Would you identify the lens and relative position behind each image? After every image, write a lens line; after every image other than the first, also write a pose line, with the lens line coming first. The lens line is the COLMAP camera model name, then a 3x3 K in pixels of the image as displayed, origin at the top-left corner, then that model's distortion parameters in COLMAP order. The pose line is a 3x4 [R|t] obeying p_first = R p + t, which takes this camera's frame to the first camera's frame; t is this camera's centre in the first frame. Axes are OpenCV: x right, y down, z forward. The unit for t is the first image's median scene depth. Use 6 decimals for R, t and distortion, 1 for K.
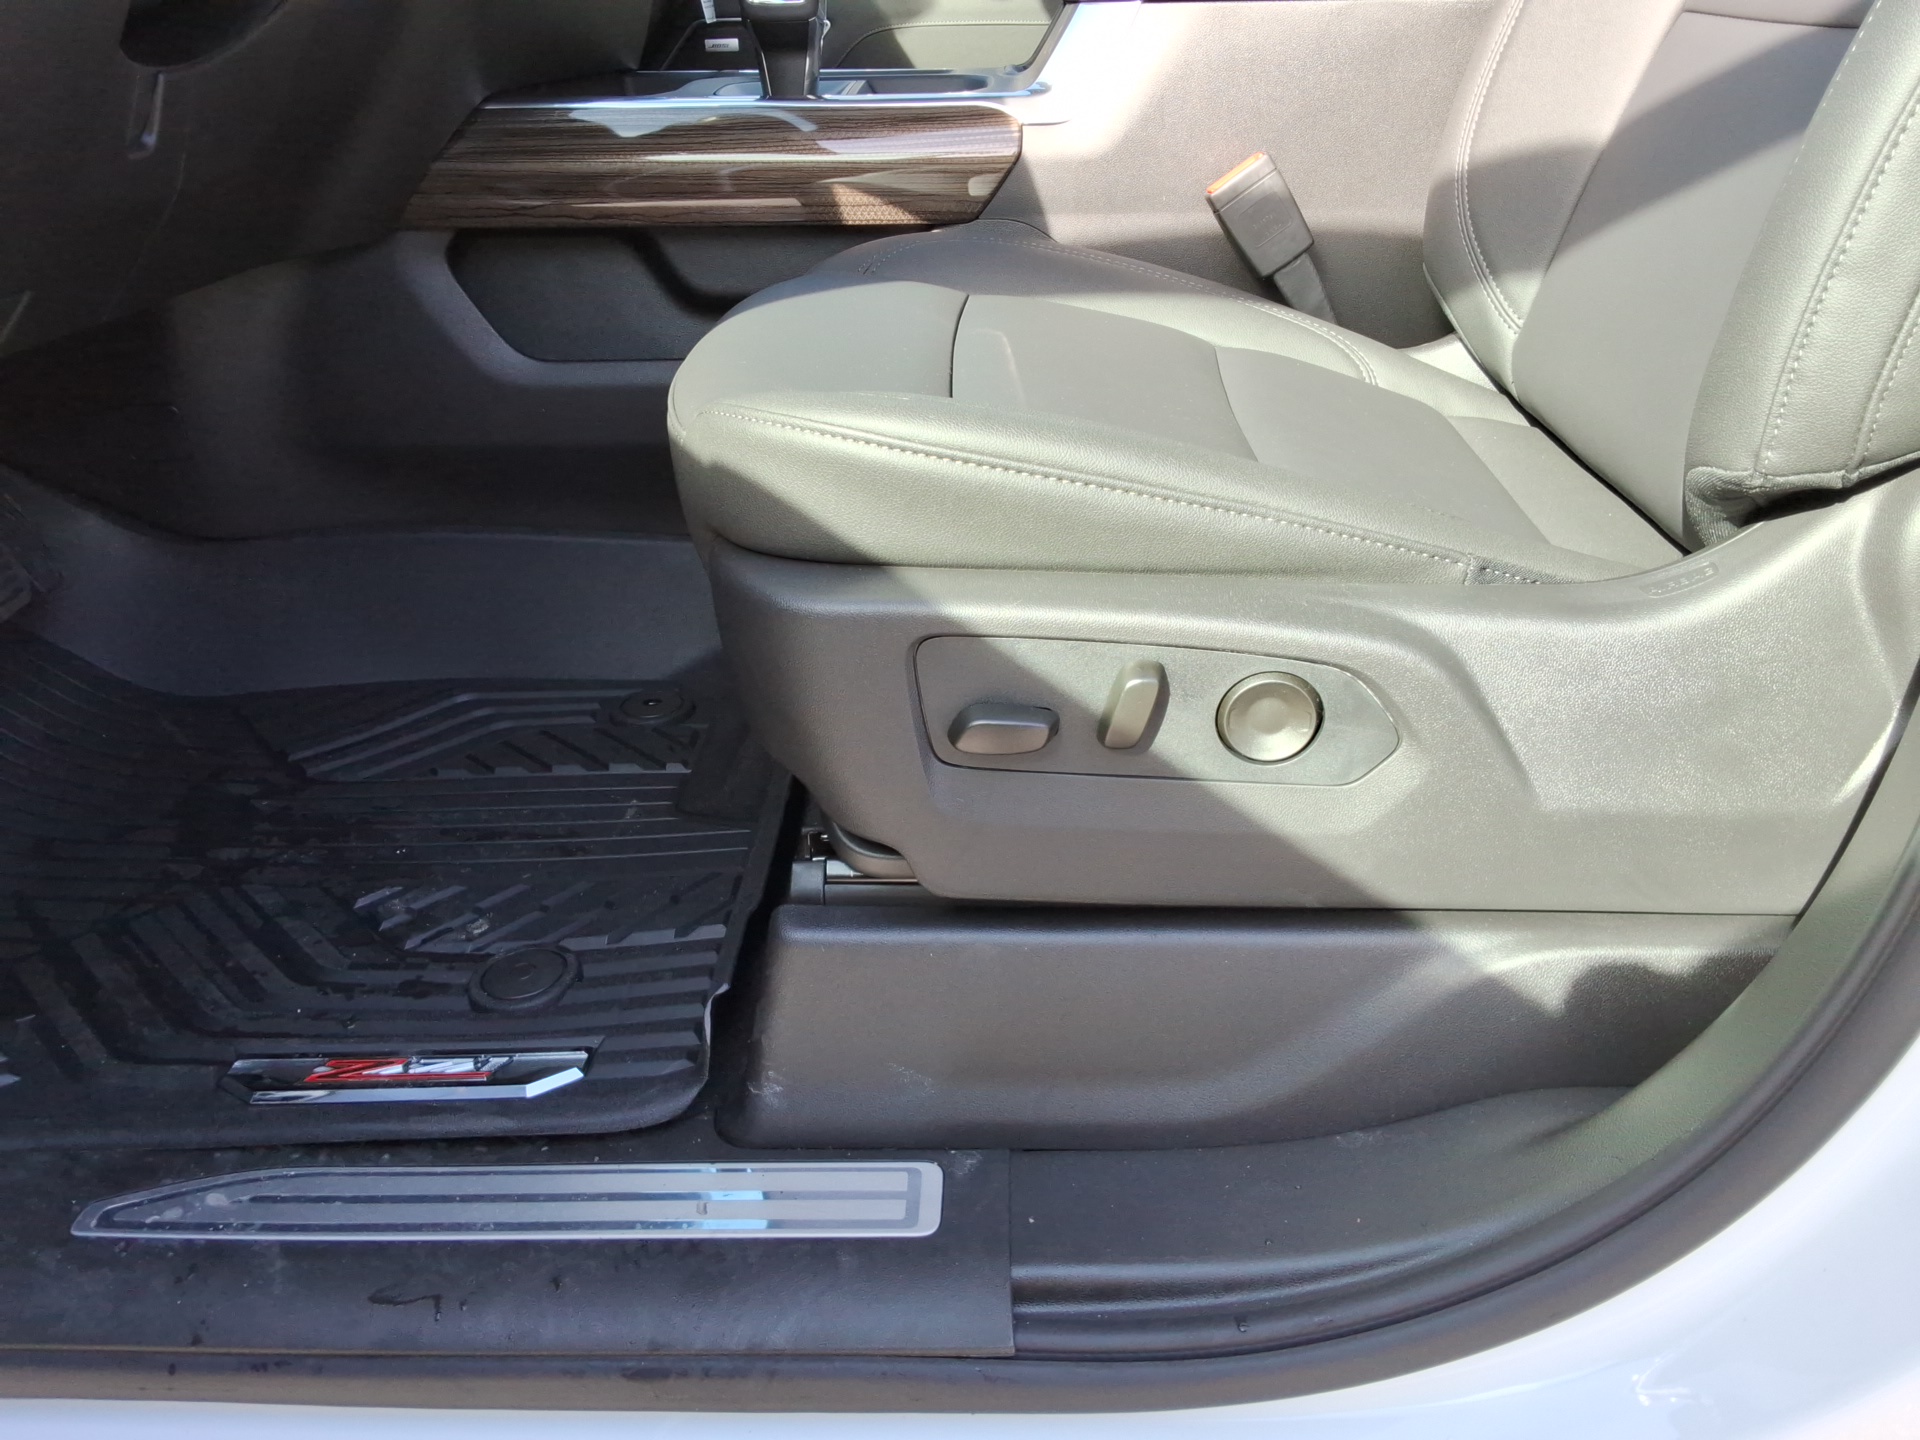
lens RADIAL K [[1538.1, 0, 974.1], [0, 1538.1, 719.3], [0, 0, 1]] dist [0.090065, -0.135966]
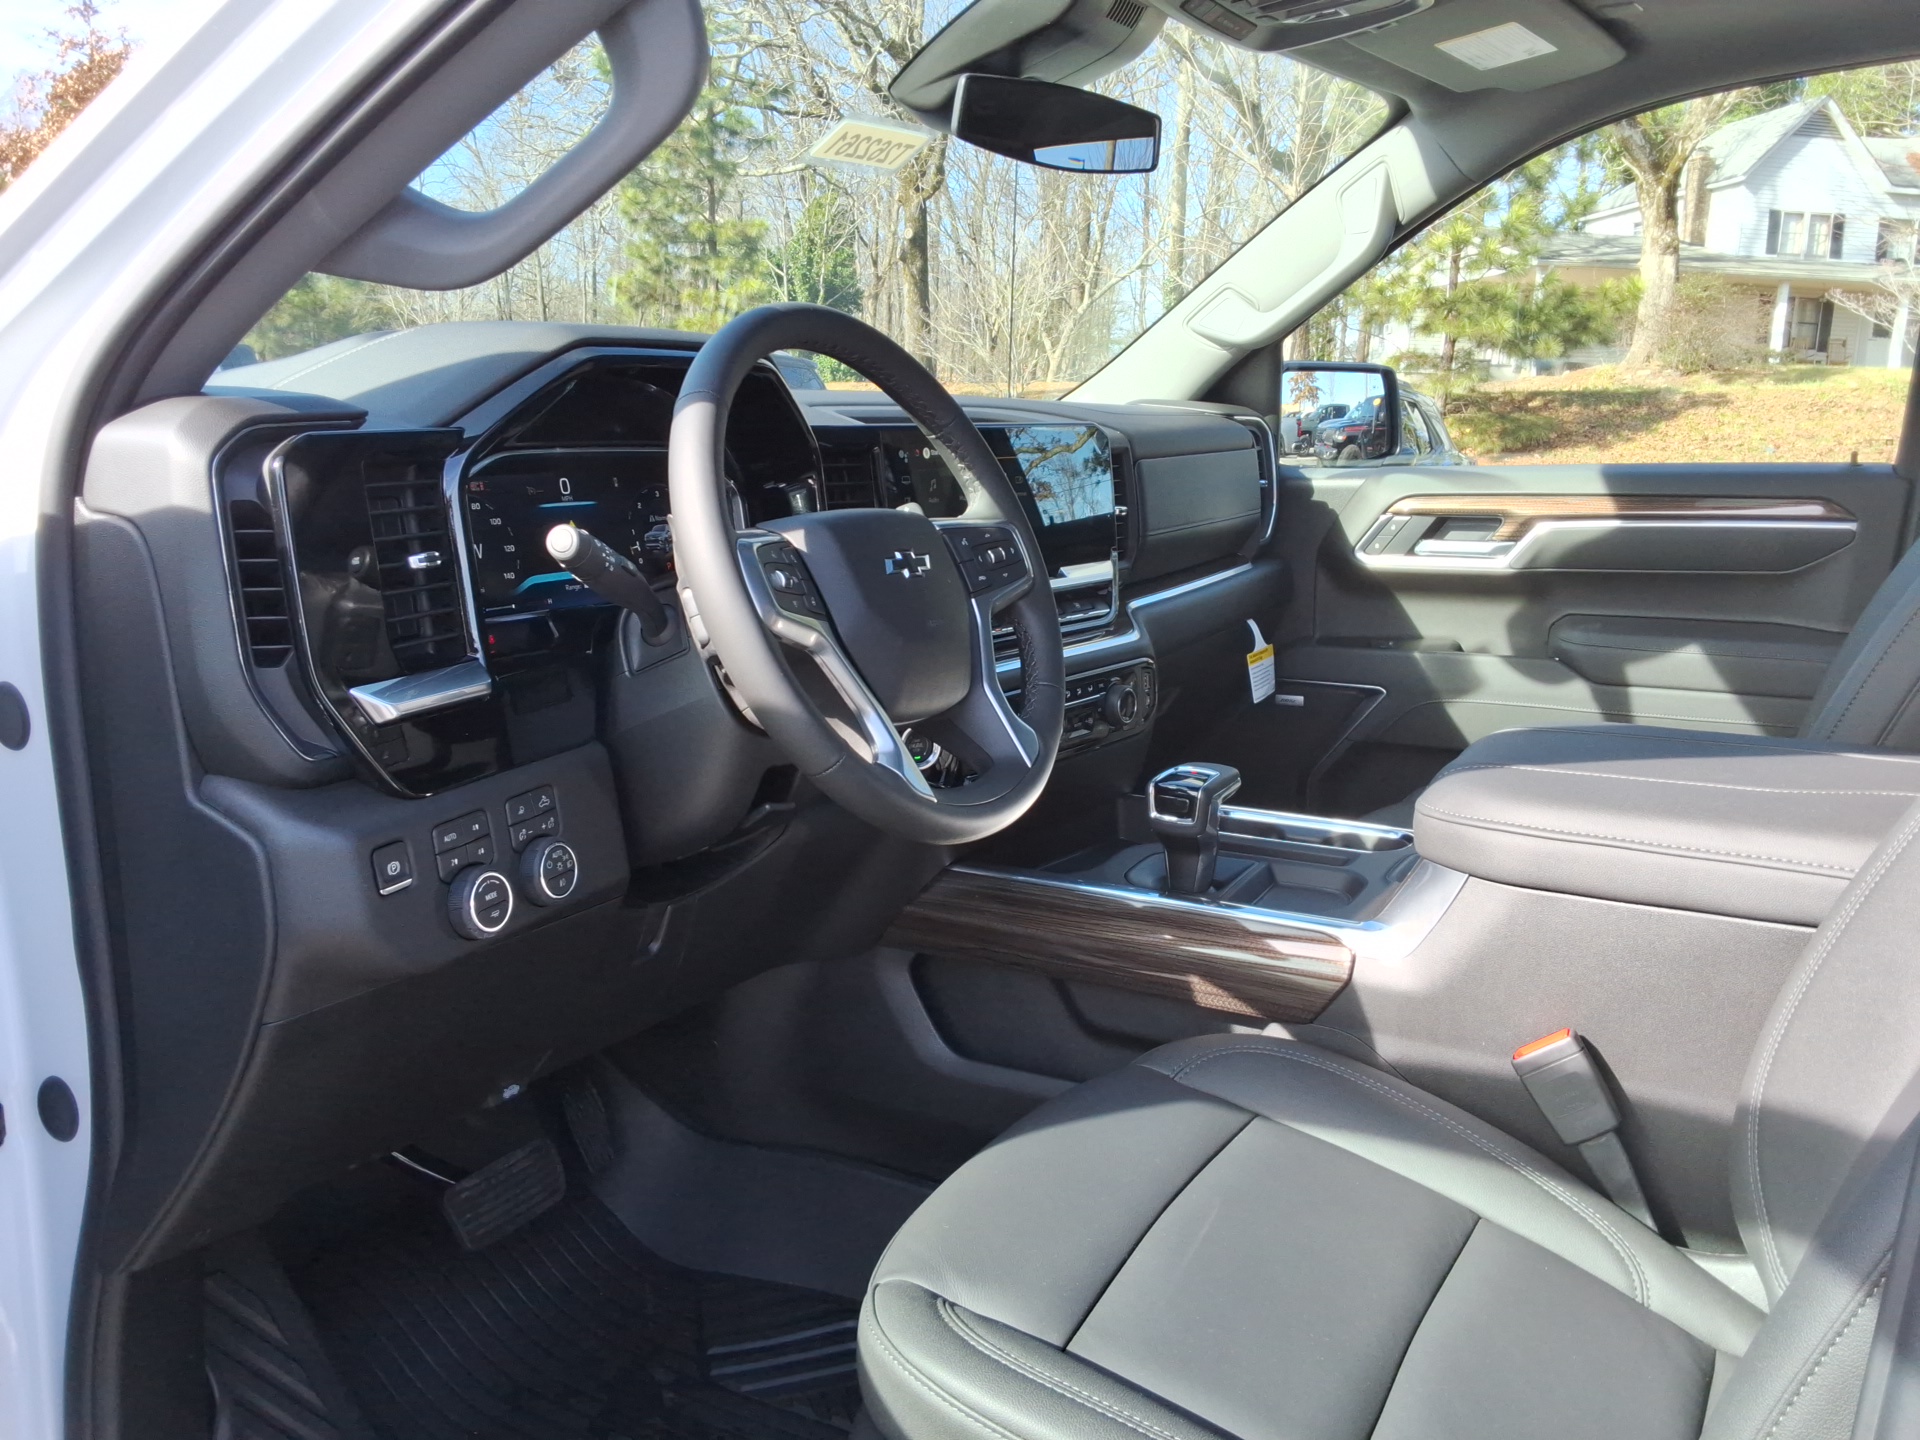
lens RADIAL K [[1521.8, 0, 980.8], [0, 1521.8, 718.0], [0, 0, 1]] dist [0.133694, -0.191736]
pose [[0.873469, 0.095991, -0.477323, 0.306688], [-0.205397, 0.961512, -0.182501, -0.286556], [0.441433, 0.257450, 0.859568, -0.118714]]
